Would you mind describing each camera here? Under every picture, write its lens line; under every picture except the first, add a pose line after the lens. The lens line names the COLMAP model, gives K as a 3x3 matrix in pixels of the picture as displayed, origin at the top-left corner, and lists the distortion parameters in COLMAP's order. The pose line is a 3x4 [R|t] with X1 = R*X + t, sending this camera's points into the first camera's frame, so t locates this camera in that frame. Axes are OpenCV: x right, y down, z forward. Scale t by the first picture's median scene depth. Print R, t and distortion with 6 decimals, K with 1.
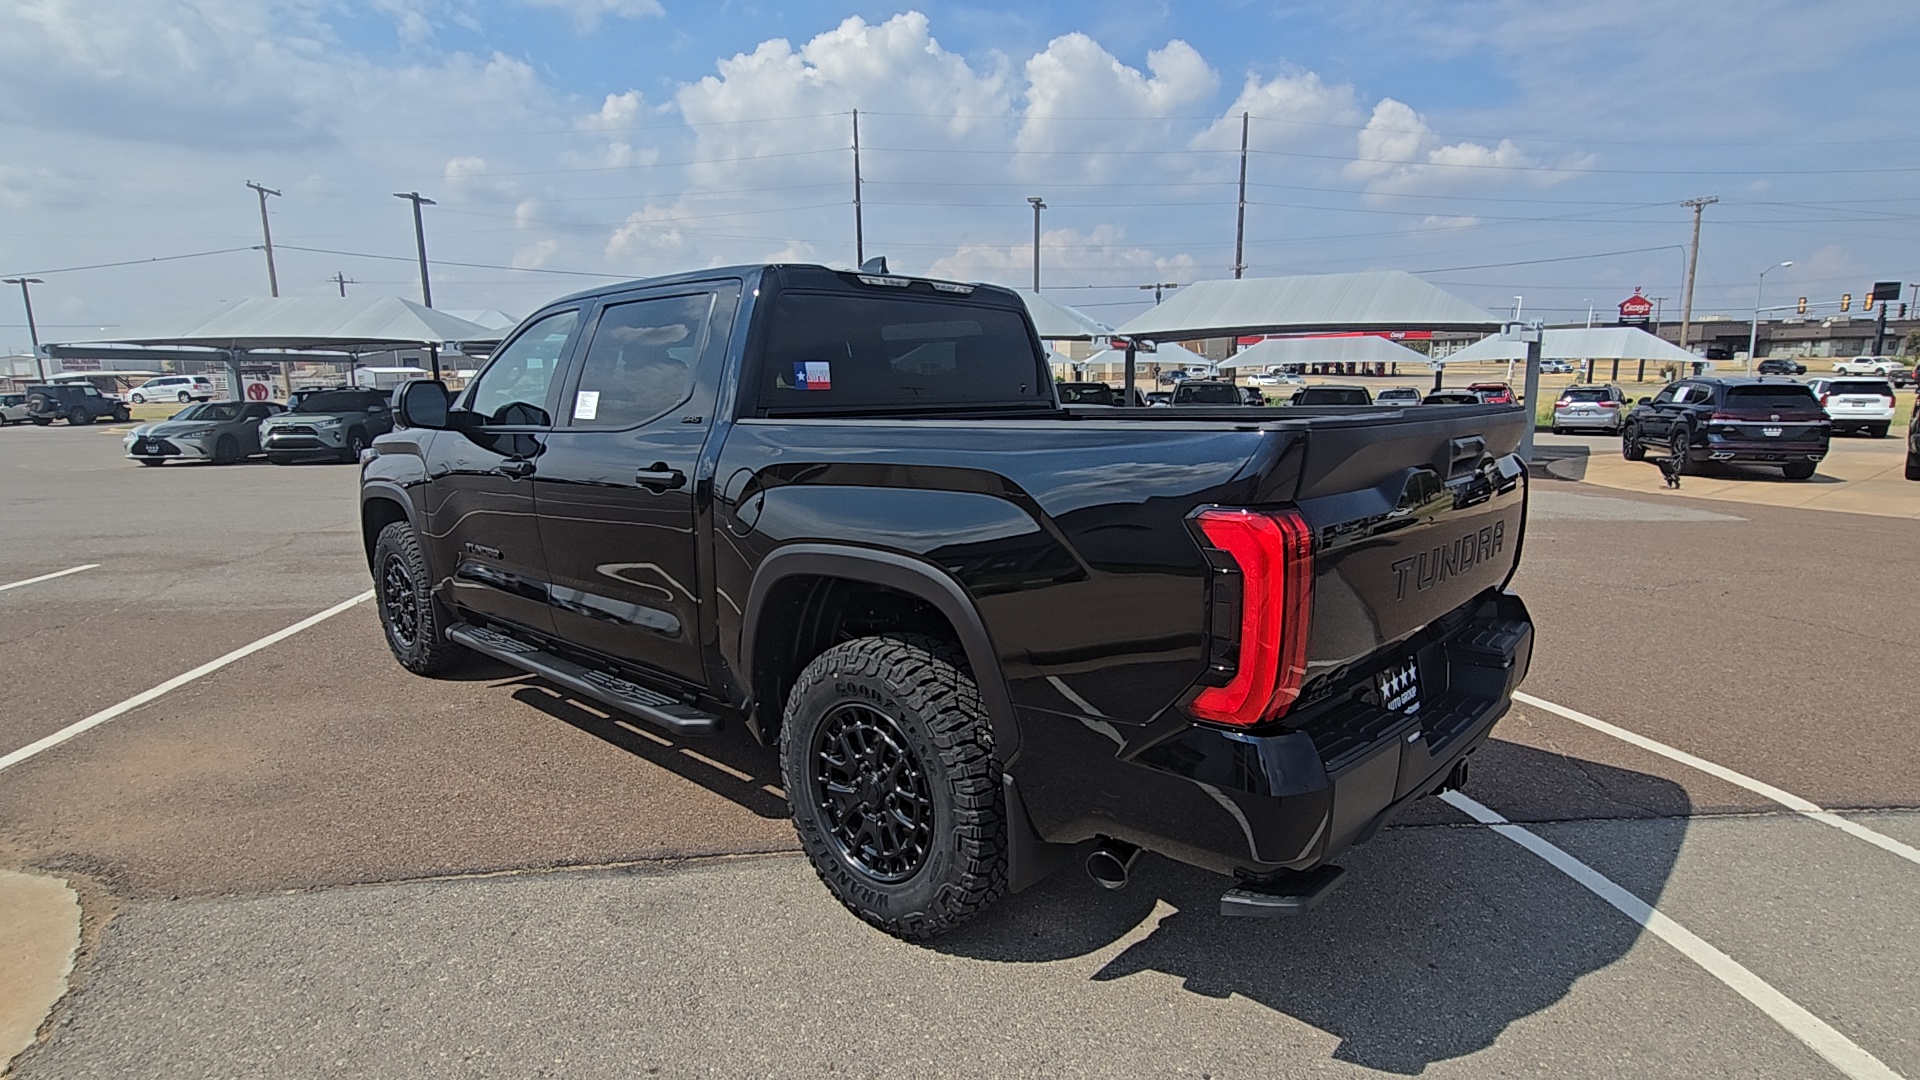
lens RADIAL K [[968.6, 0, 918.1], [0, 968.6, 574.2], [0, 0, 1]] dist [-0.003946, 0.002539]
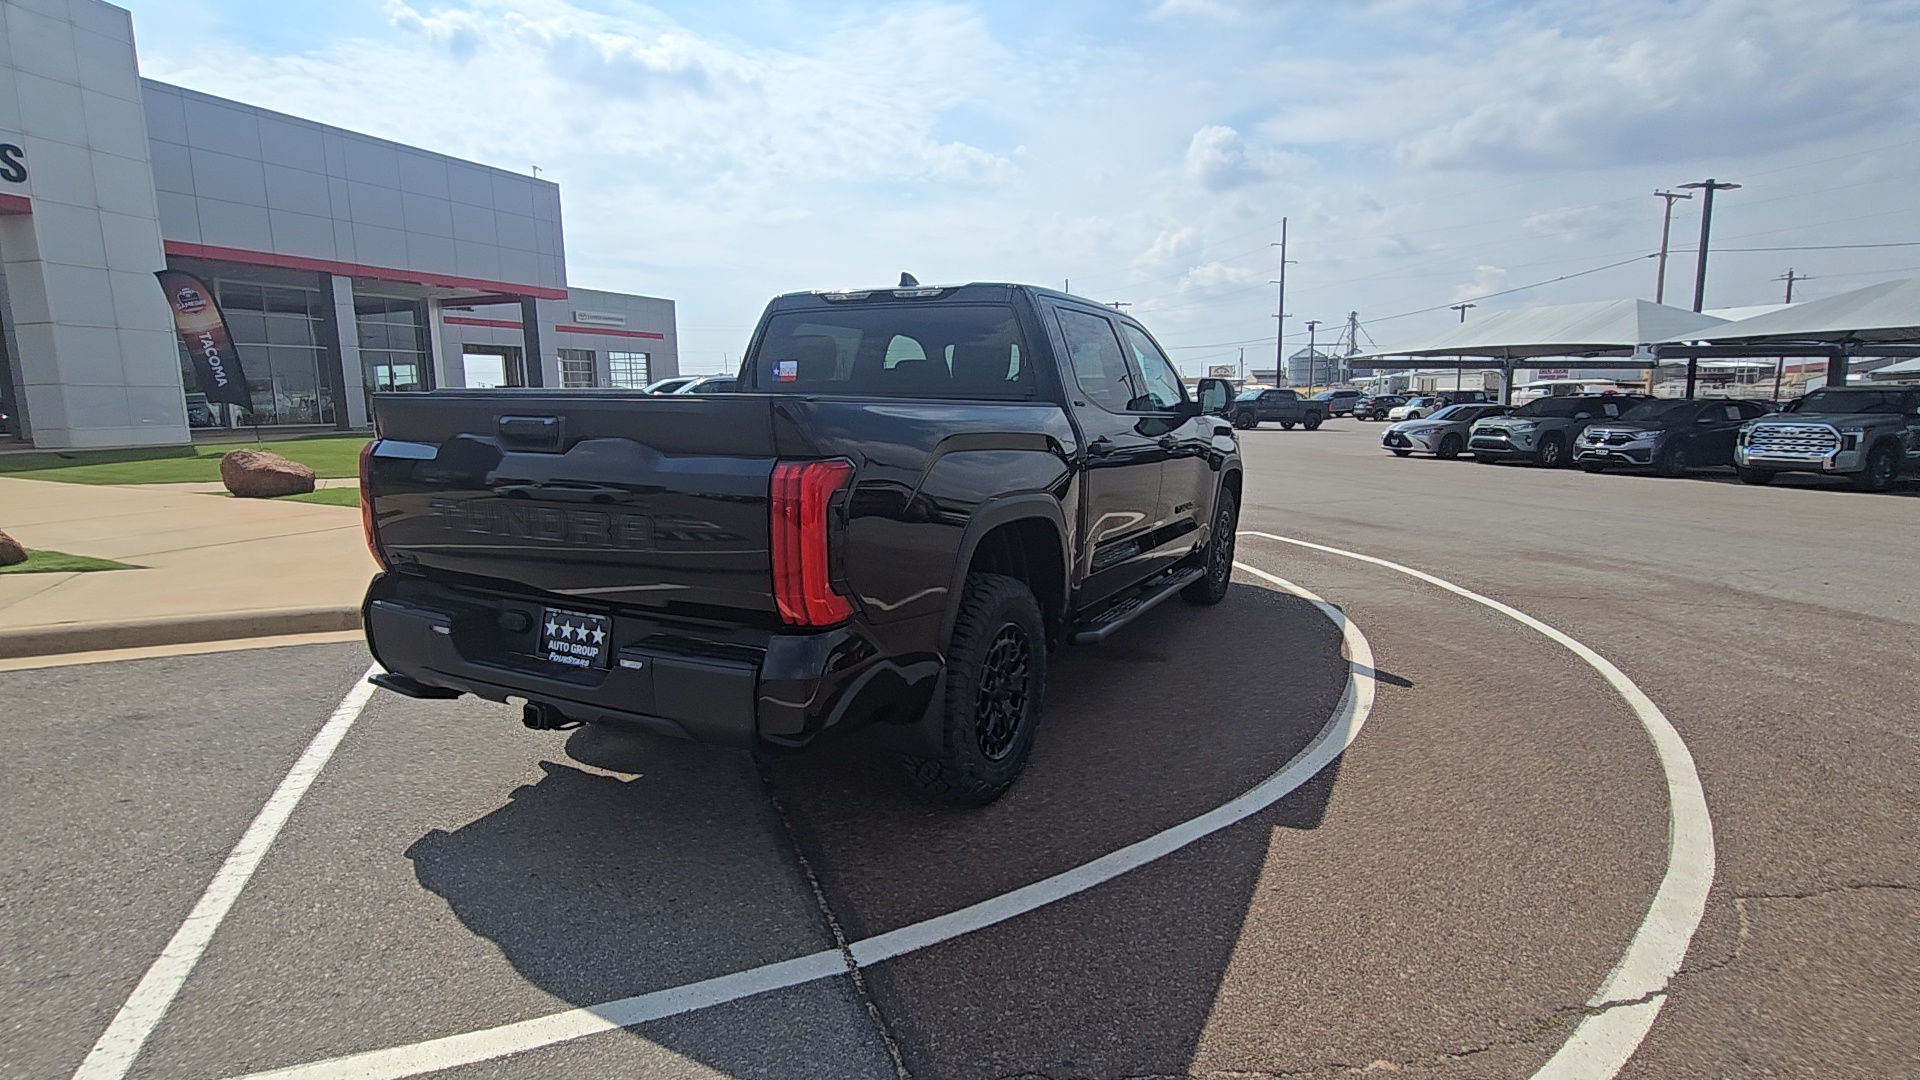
lens RADIAL K [[968.6, 0, 965.1], [0, 968.6, 557.9], [0, 0, 1]] dist [-0.003946, 0.002539]
pose [[0.265444, 0.170043, -0.949012, 0.077717], [-0.194018, 0.973608, 0.120183, -0.009204], [0.944403, 0.152223, 0.291430, 0.050319]]
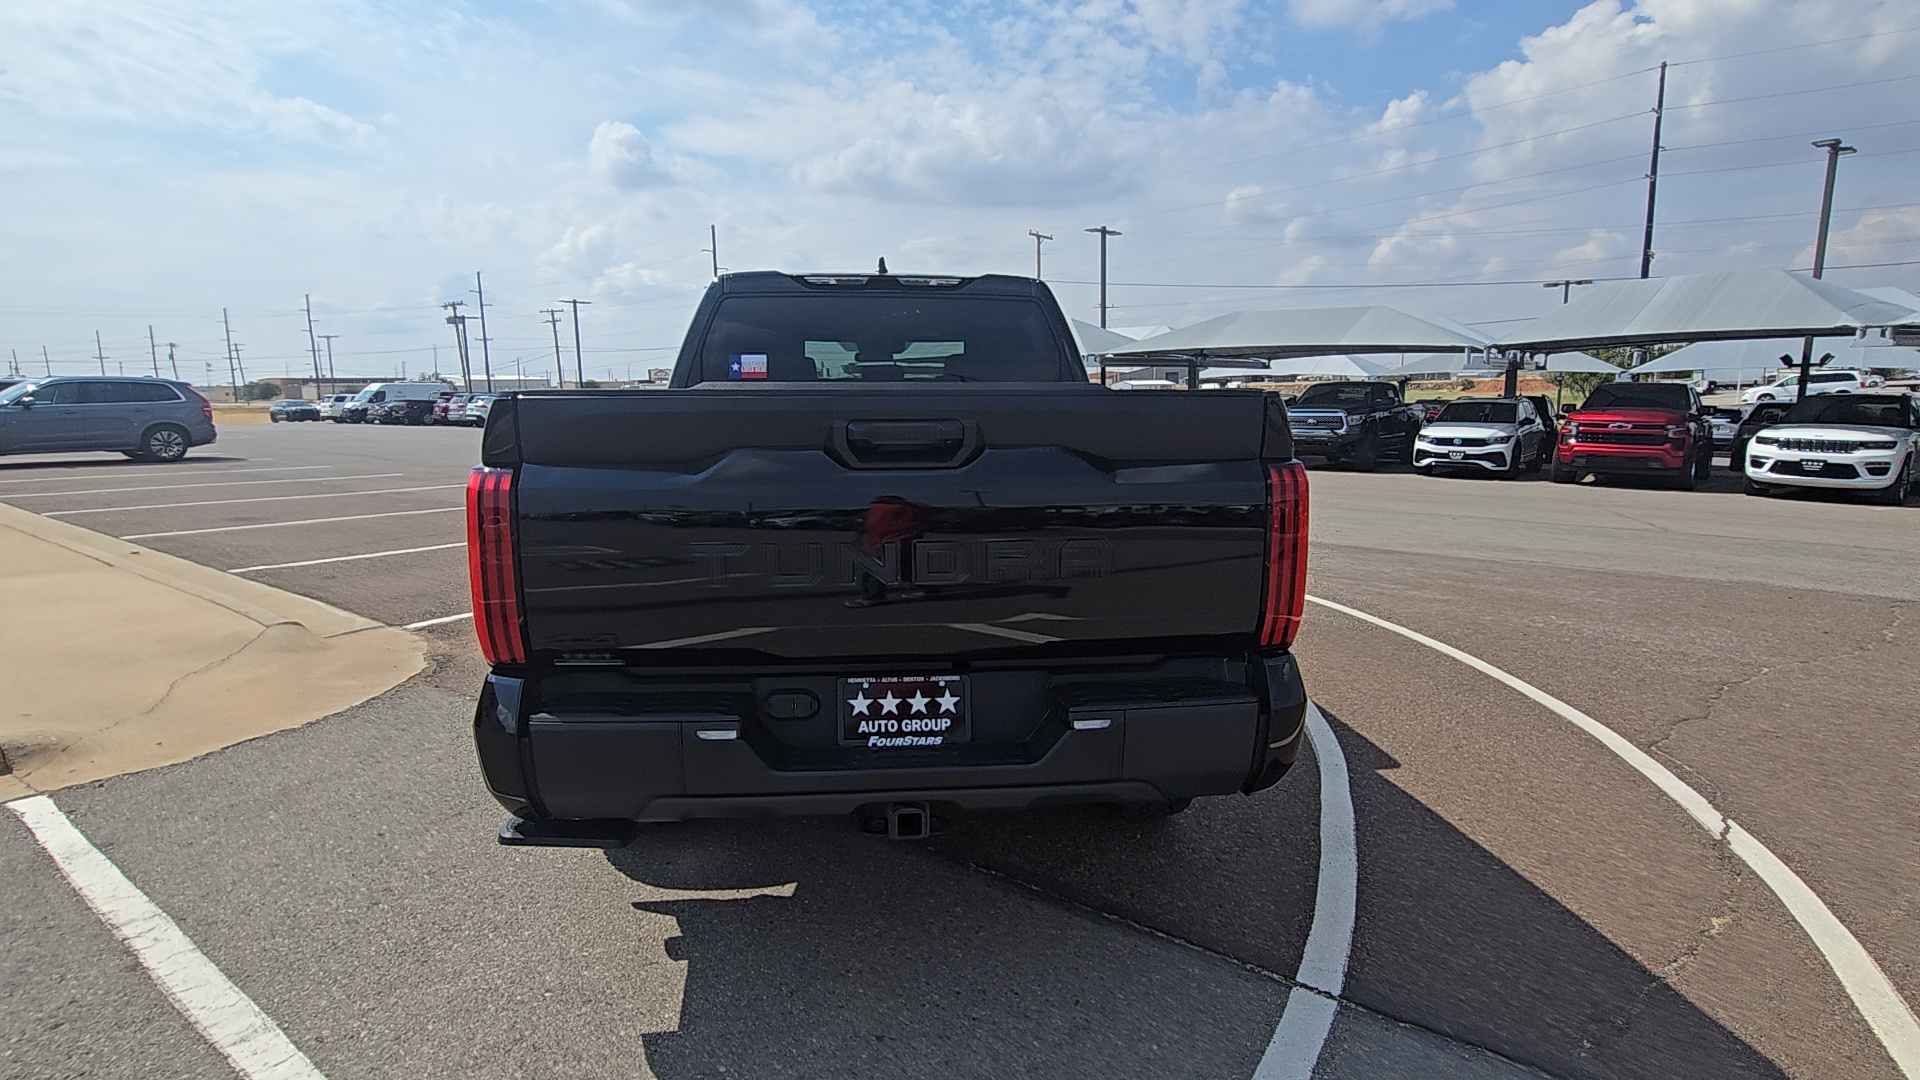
lens RADIAL K [[968.6, 0, 959.2], [0, 968.6, 557.0], [0, 0, 1]] dist [-0.003946, 0.002539]
pose [[0.745606, 0.115523, -0.656298, 0.050299], [-0.135843, 0.990528, 0.020027, -0.002004], [0.652395, 0.074222, 0.754236, 0.017166]]
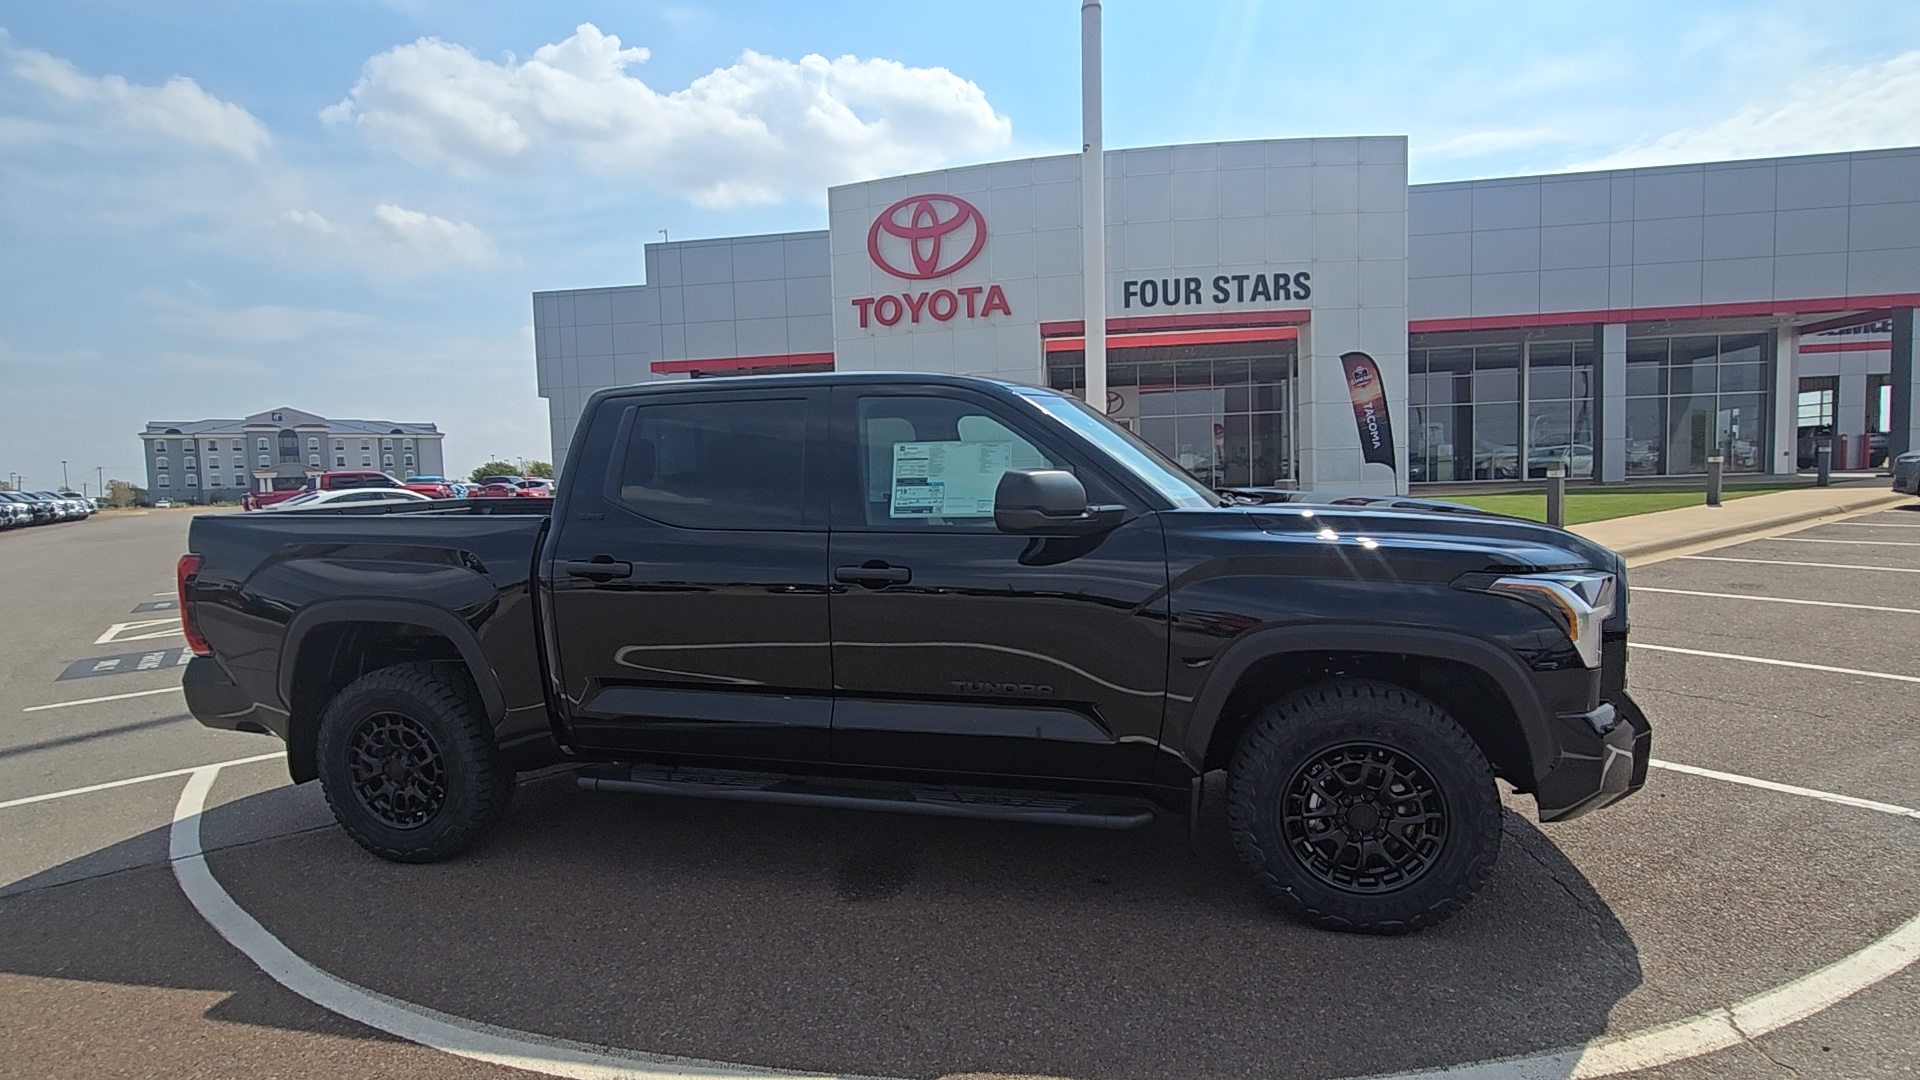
lens RADIAL K [[968.6, 0, 931.4], [0, 968.6, 560.1], [0, 0, 1]] dist [-0.003946, 0.002539]
pose [[-0.878496, 0.084199, -0.470272, 0.018623], [-0.054774, 0.960105, 0.274221, -0.029908], [0.474600, 0.266661, -0.838836, 0.145097]]
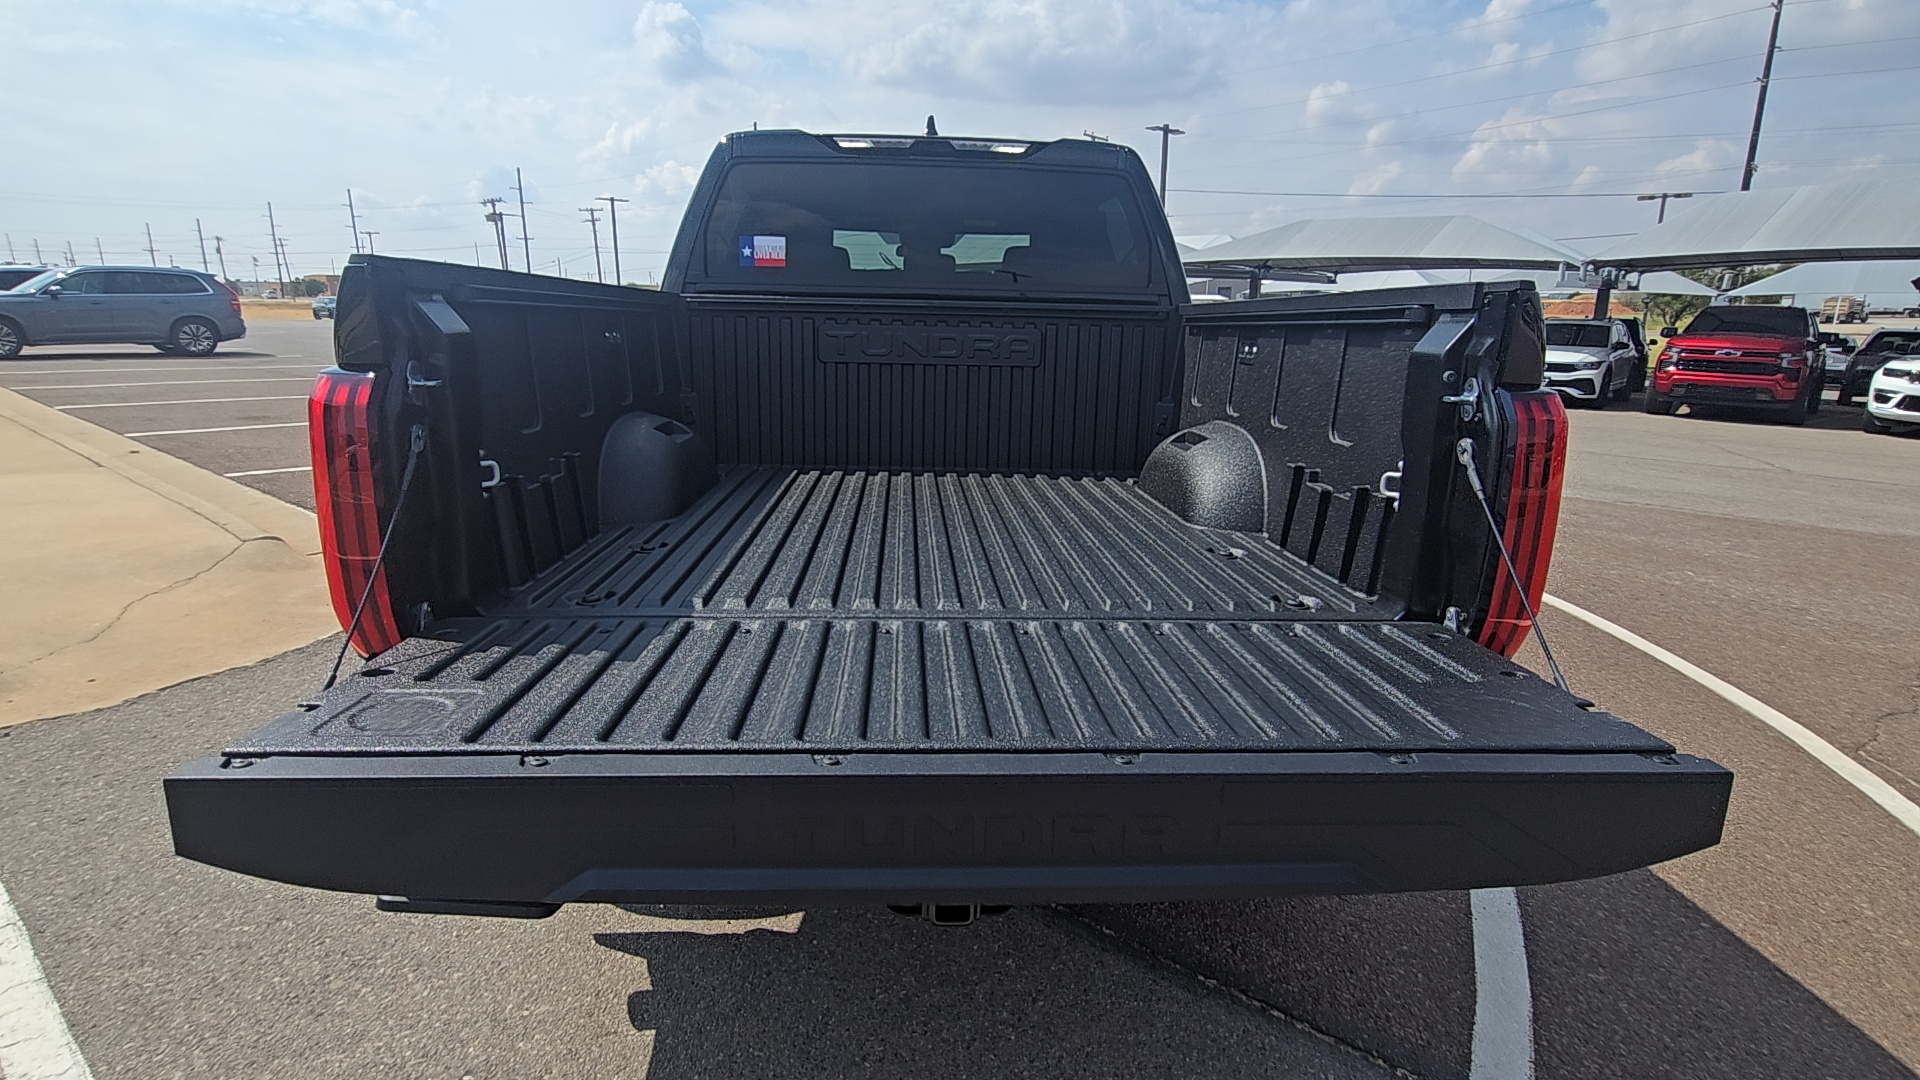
lens RADIAL K [[968.6, 0, 954.7], [0, 968.6, 552.9], [0, 0, 1]] dist [-0.003946, 0.002539]
pose [[0.711915, 0.193663, -0.675035, 0.041220], [-0.162699, 0.980556, 0.109727, -0.002872], [0.683159, 0.031711, 0.729581, 0.025704]]
